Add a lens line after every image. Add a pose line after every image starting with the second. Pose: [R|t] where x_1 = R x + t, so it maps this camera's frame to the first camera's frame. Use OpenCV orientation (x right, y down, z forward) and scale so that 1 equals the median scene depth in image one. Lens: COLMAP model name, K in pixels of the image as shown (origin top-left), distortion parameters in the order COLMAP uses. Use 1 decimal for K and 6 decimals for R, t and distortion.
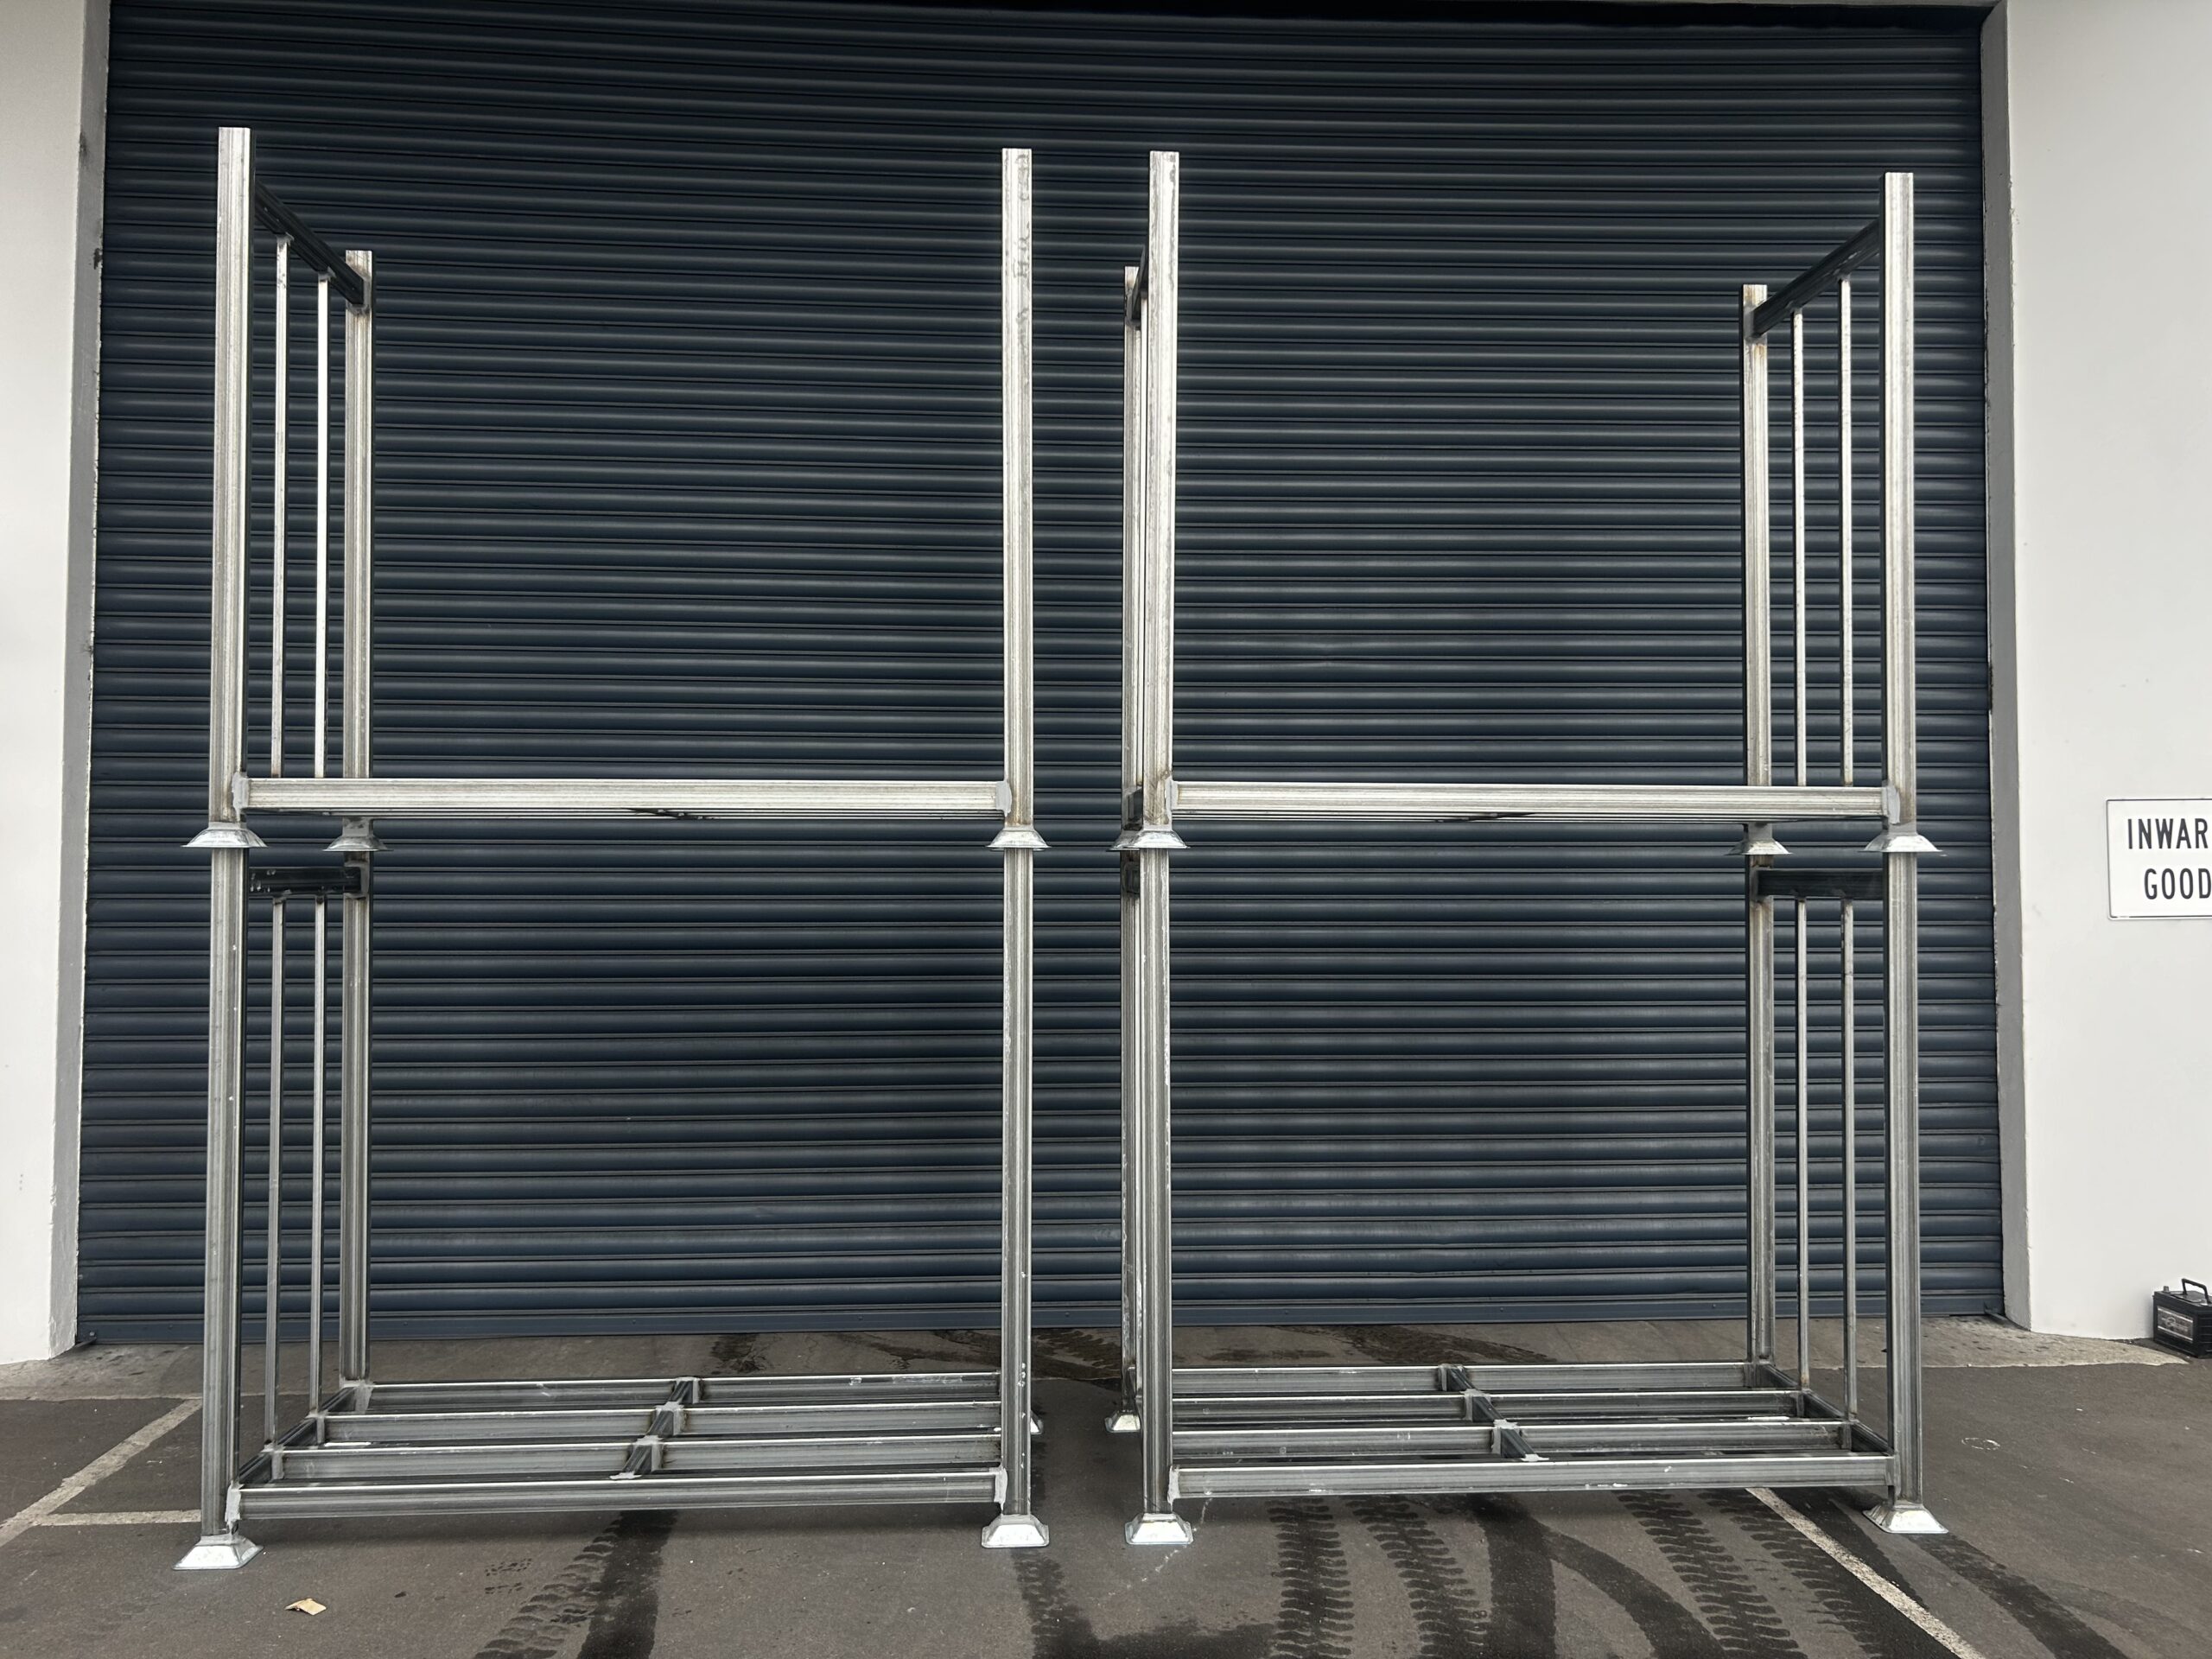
lens RADIAL K [[1689.7, 0, 1118.5], [0, 1689.7, 832.0], [0, 0, 1]] dist [0.035353, -0.036425]
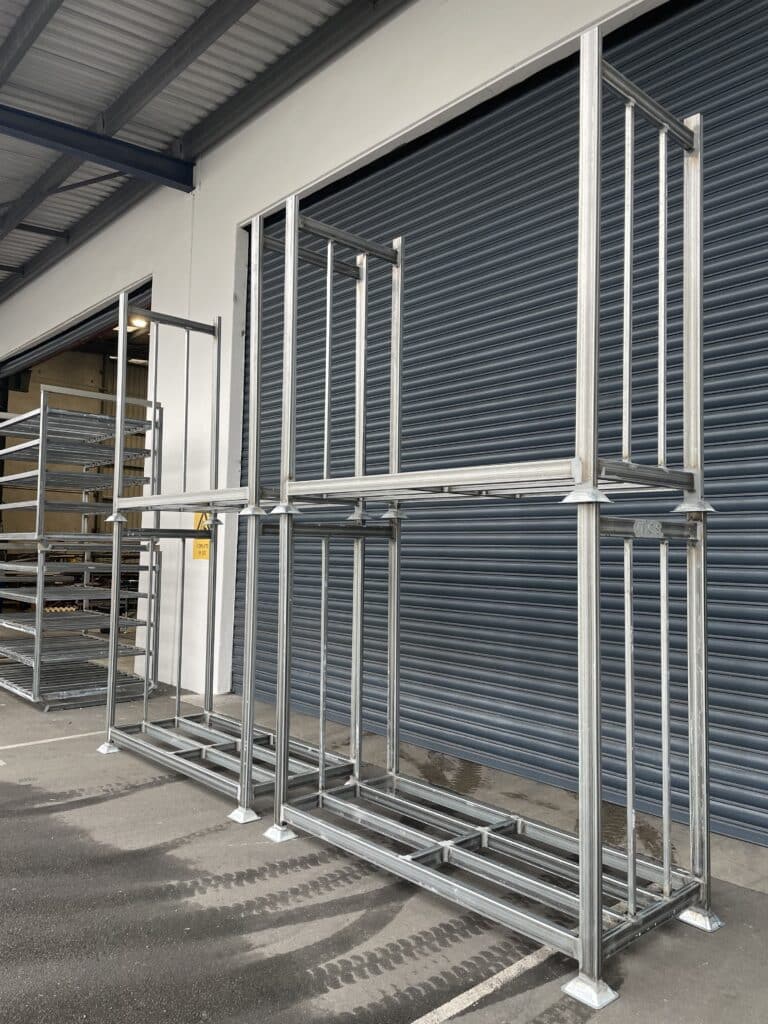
lens RADIAL K [[778.4, 0, 397.0], [0, 778.4, 506.1], [0, 0, 1]] dist [0.070654, -0.094809]
pose [[0.626114, -0.033897, -0.778994, 0.861835], [0.001549, 0.999107, -0.042230, 0.041142], [0.779730, 0.025234, 0.625608, 0.468306]]
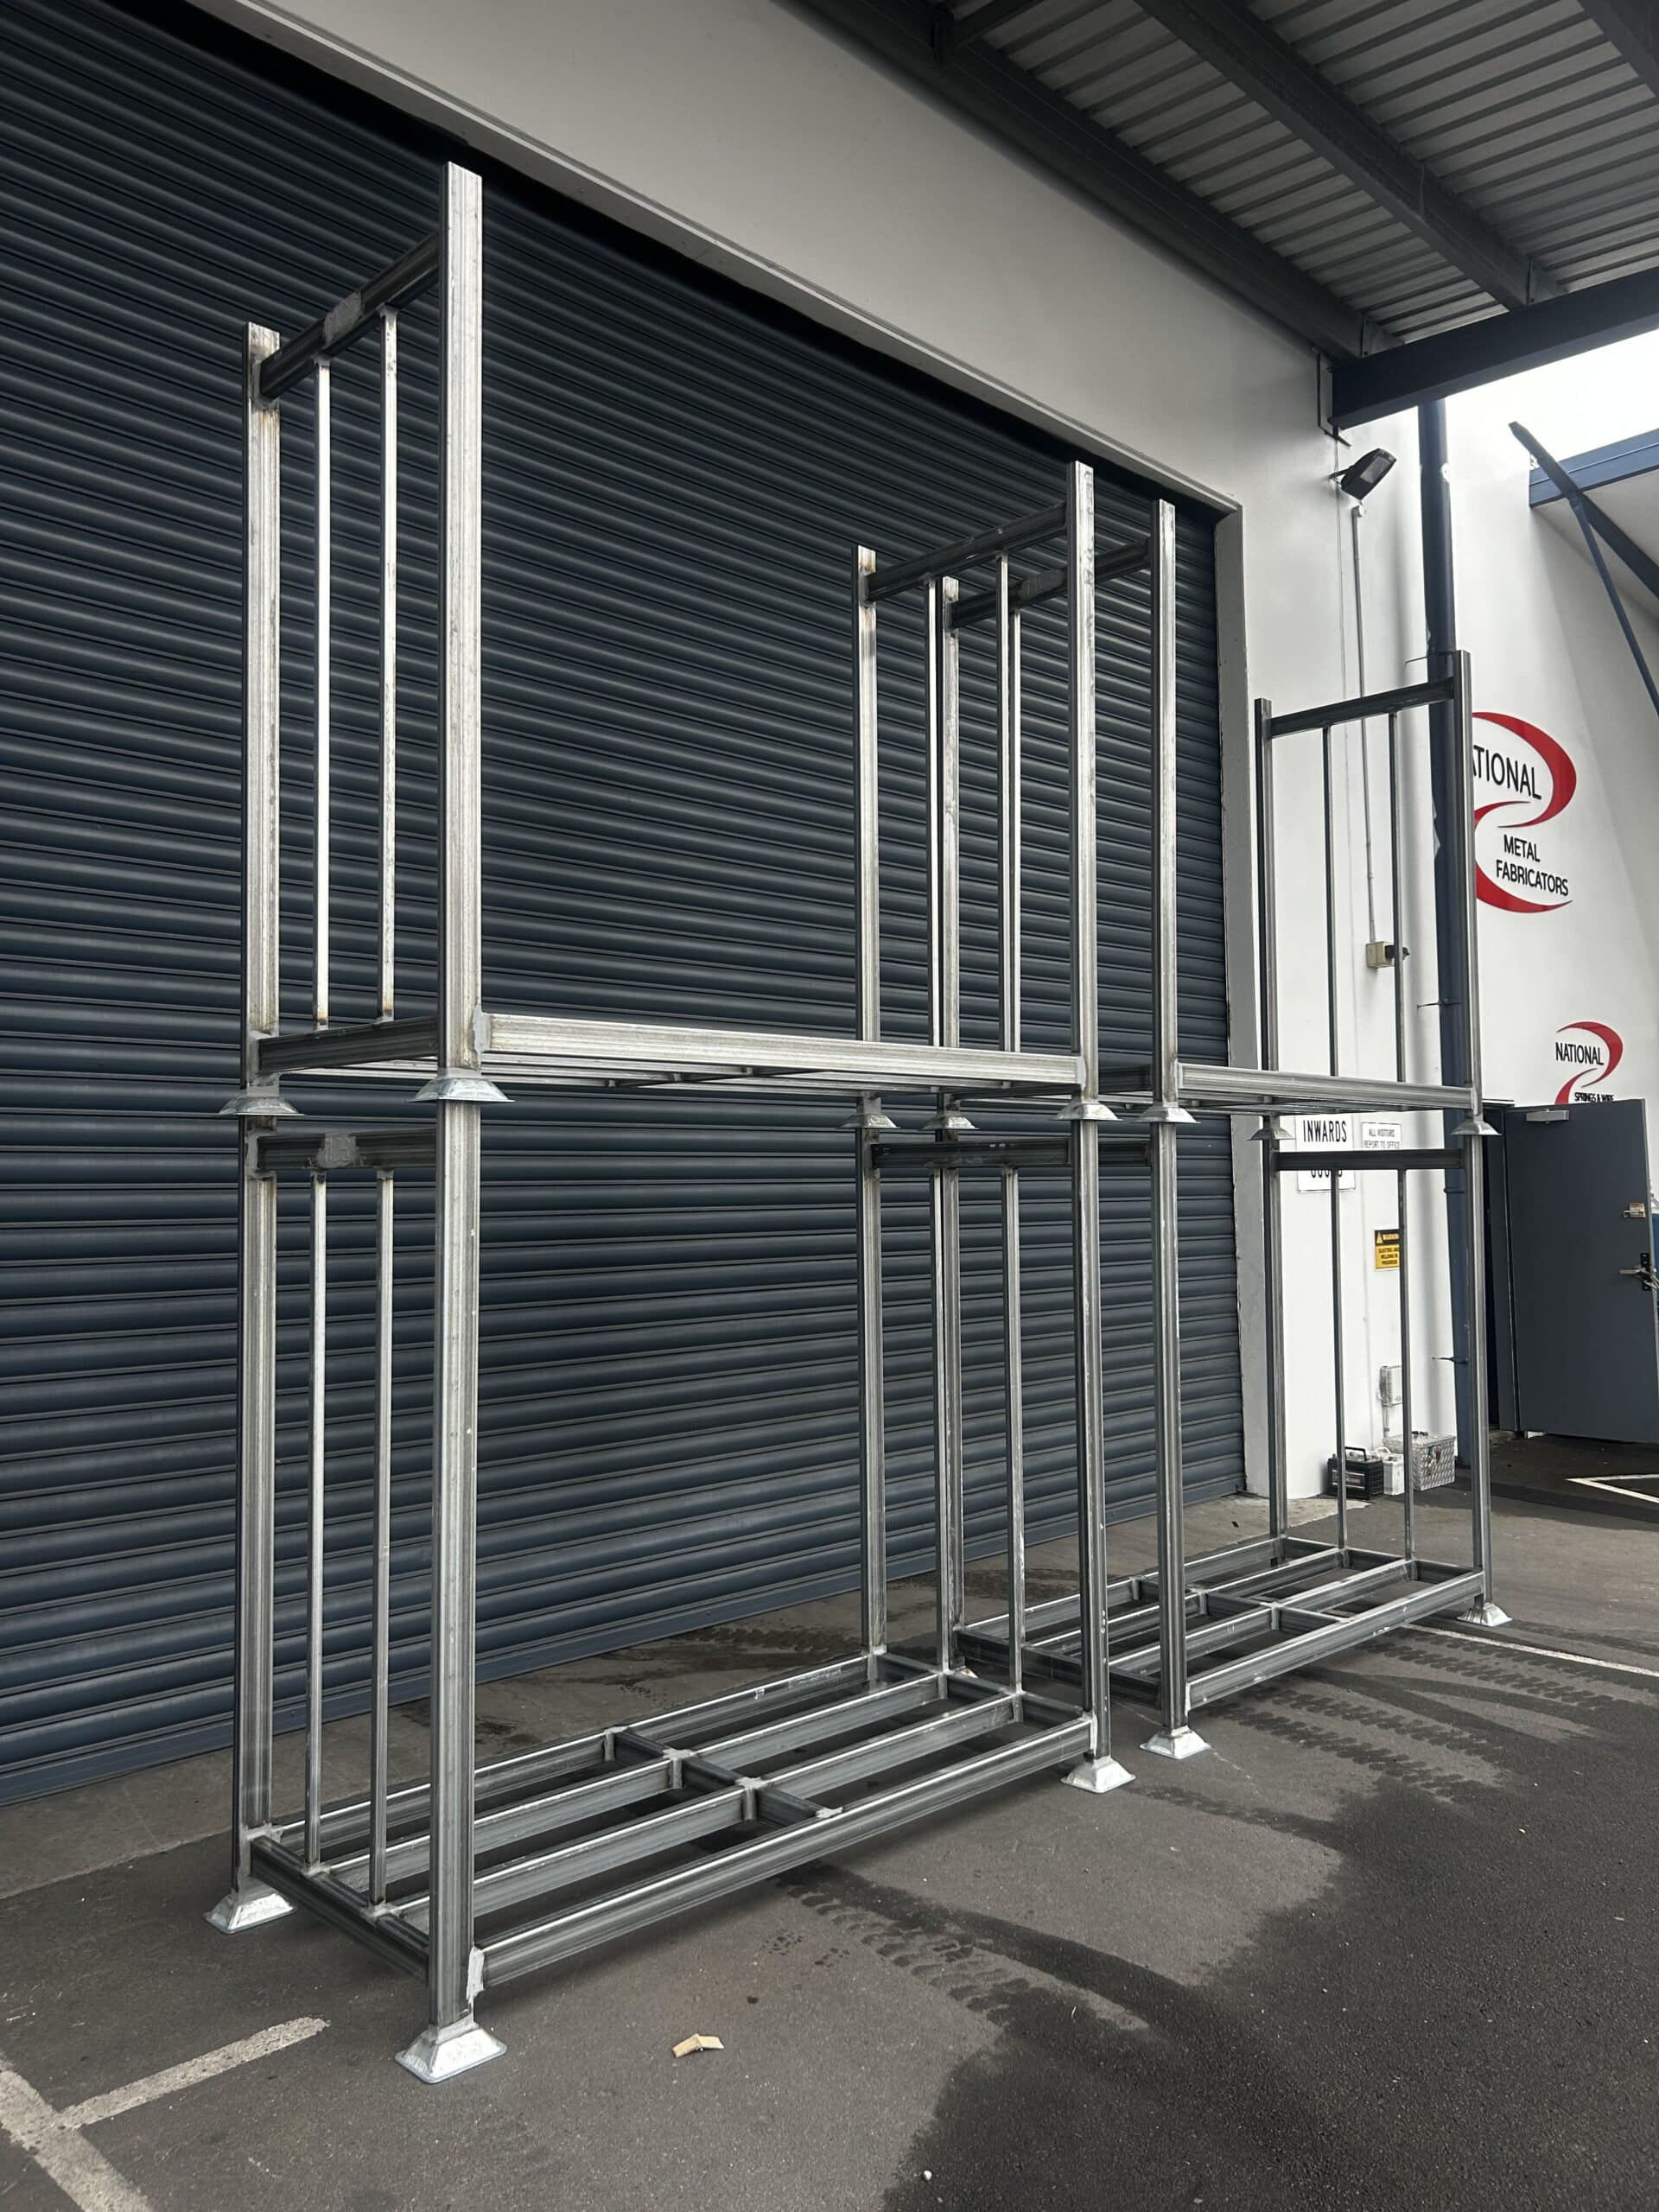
lens RADIAL K [[1672.4, 0, 829.5], [0, 1672.4, 1106.0], [0, 0, 1]] dist [0.034486, -0.030609]
pose [[0.757040, 0.021694, 0.653008, -0.831435], [-0.004454, 0.999597, -0.028044, 0.029104], [-0.653353, 0.018322, 0.756832, 0.302864]]
